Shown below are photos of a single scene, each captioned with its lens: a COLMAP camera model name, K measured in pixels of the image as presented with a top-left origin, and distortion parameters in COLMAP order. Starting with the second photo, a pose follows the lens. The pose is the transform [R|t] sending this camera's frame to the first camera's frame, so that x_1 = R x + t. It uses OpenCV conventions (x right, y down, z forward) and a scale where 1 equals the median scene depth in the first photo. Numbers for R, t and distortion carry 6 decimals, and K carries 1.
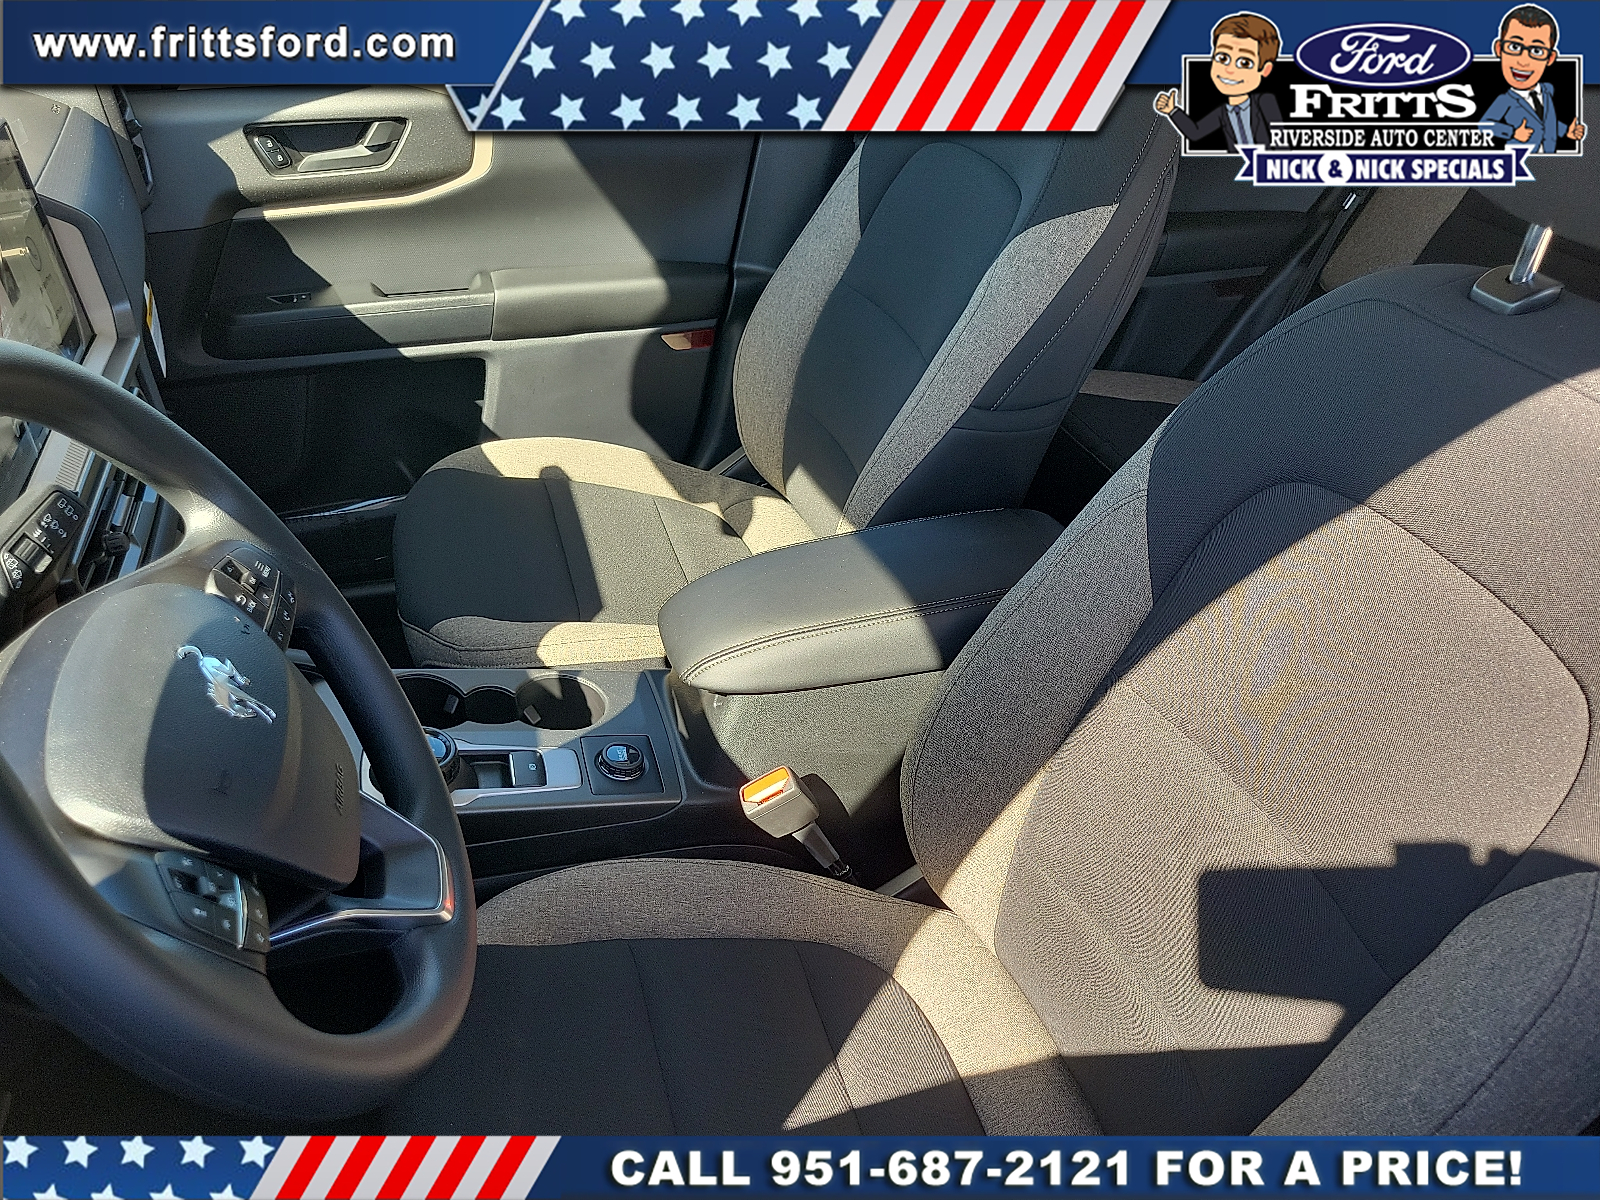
lens RADIAL K [[1197.1, 0, 801.5], [0, 1197.1, 614.5], [0, 0, 1]] dist [-0.001847, -0.000156]
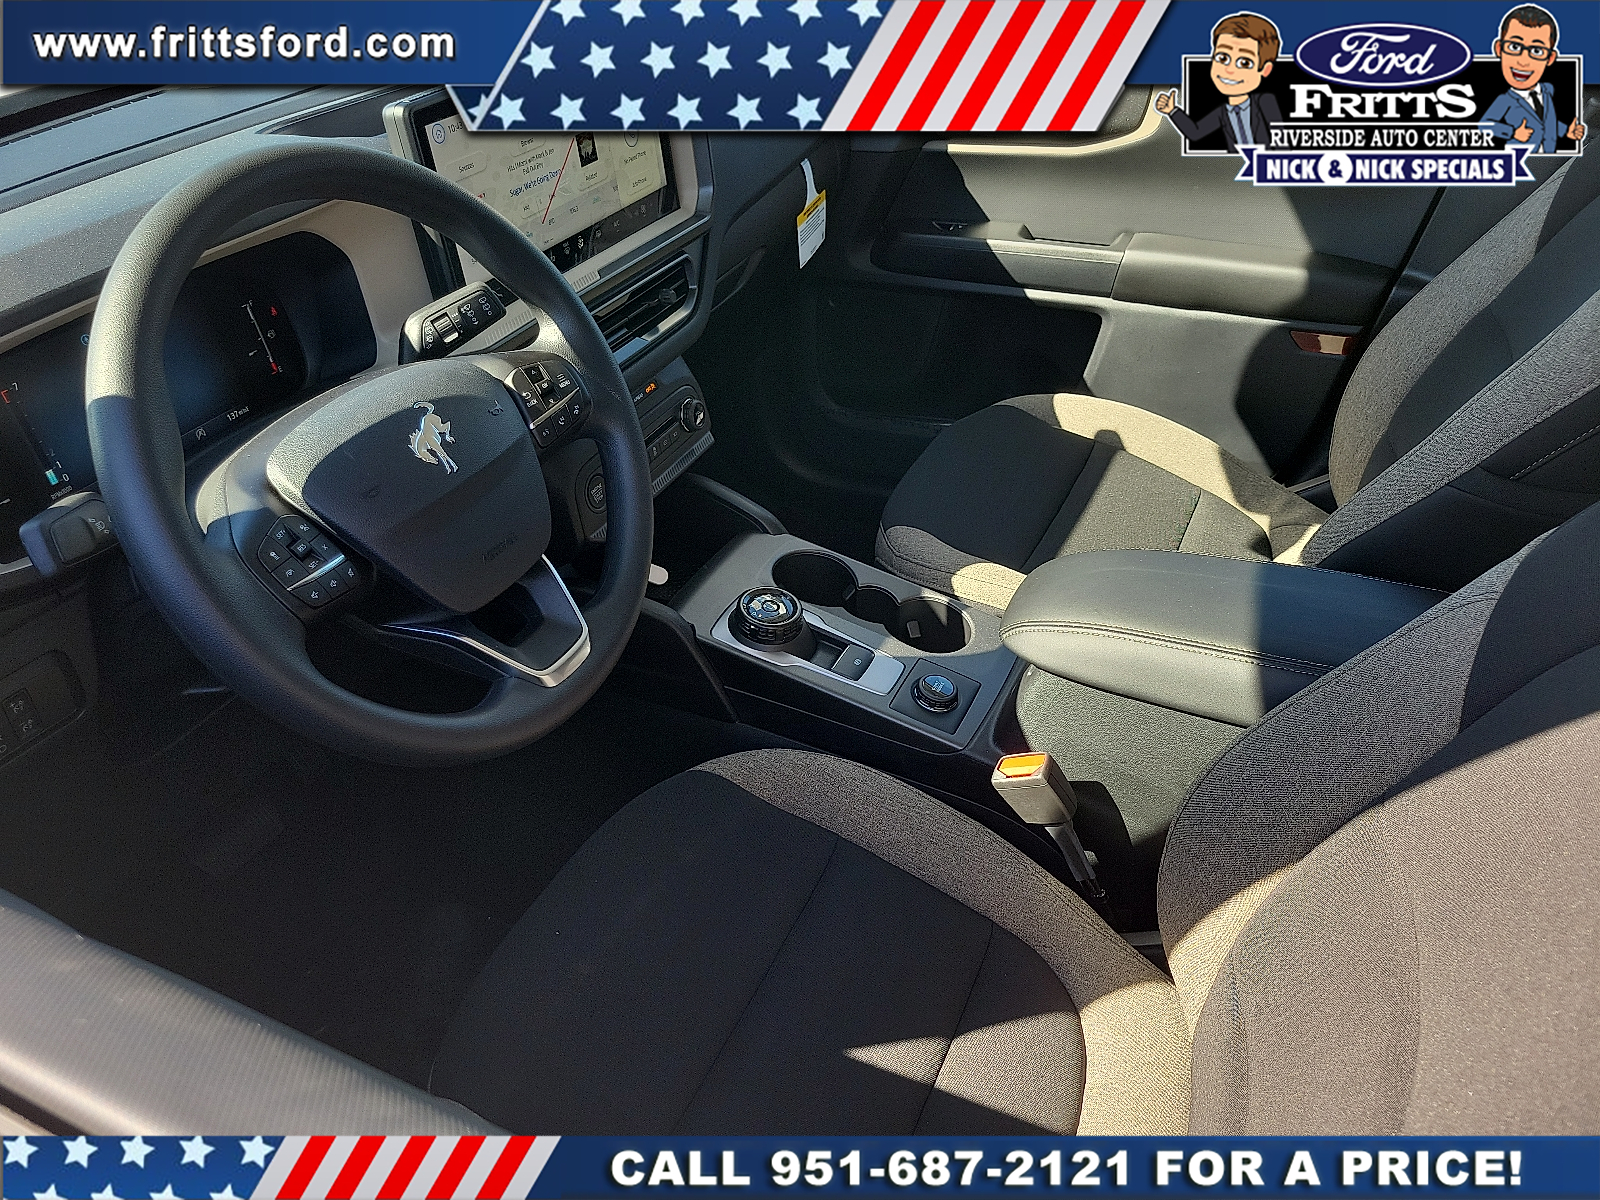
lens RADIAL K [[1197.1, 0, 801.5], [0, 1197.1, 614.5], [0, 0, 1]] dist [-0.001847, -0.000156]
pose [[0.745298, 0.340710, -0.573103, 0.296176], [-0.332262, 0.935030, 0.123782, -0.025727], [0.578042, 0.098166, 0.810081, 0.080111]]
